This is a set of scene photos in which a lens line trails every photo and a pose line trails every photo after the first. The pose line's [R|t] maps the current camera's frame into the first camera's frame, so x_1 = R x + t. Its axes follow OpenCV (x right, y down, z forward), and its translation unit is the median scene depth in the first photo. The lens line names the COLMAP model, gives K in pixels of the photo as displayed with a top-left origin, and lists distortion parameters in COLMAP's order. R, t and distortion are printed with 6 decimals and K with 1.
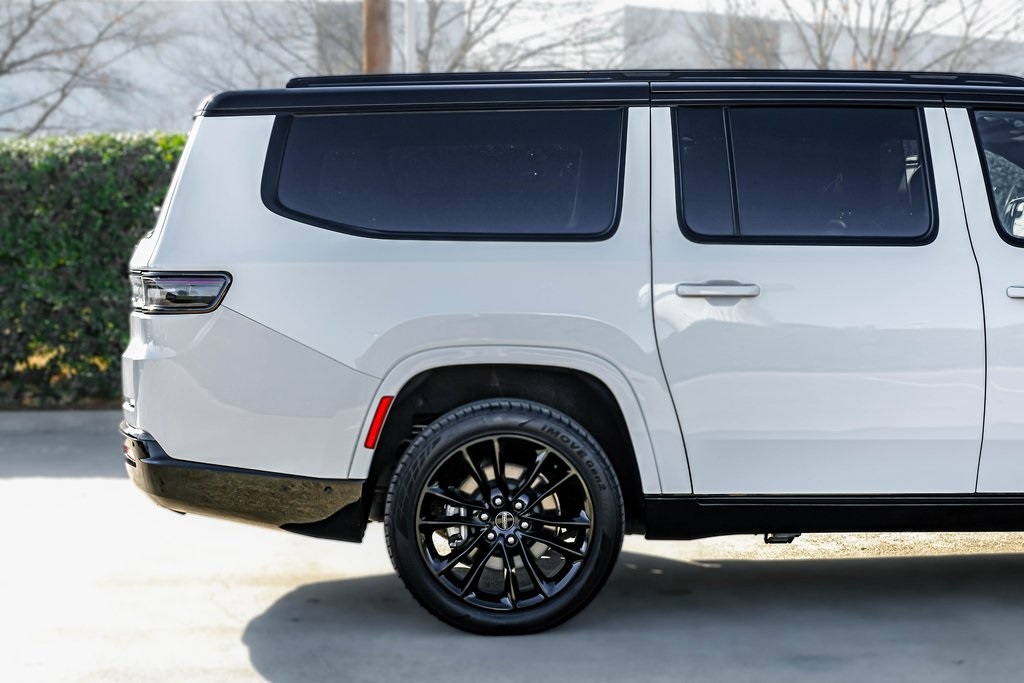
lens RADIAL K [[1810.5, 0, 512.0], [0, 1810.5, 341.5], [0, 0, 1]] dist [-0.017698, 0.314009]
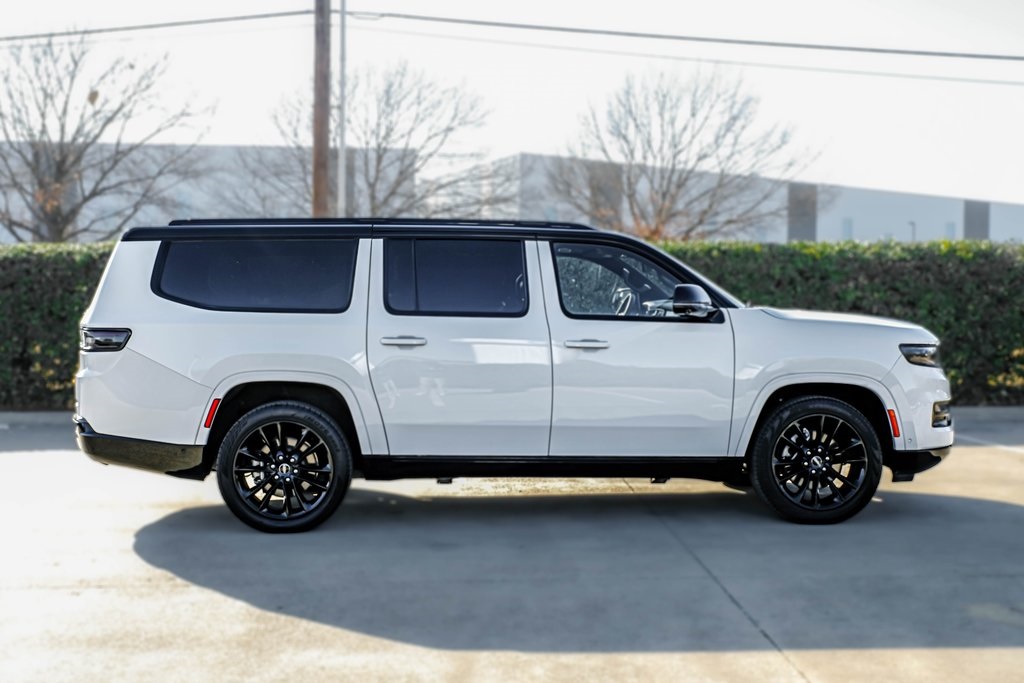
lens RADIAL K [[1239.6, 0, 495.8], [0, 1239.6, 345.9], [0, 0, 1]] dist [0.008695, 0.021617]
pose [[0.999756, 0.008940, 0.020176, 0.175962], [-0.008448, 0.999669, -0.024321, 0.005461], [-0.020387, 0.024145, 0.999501, -0.227824]]
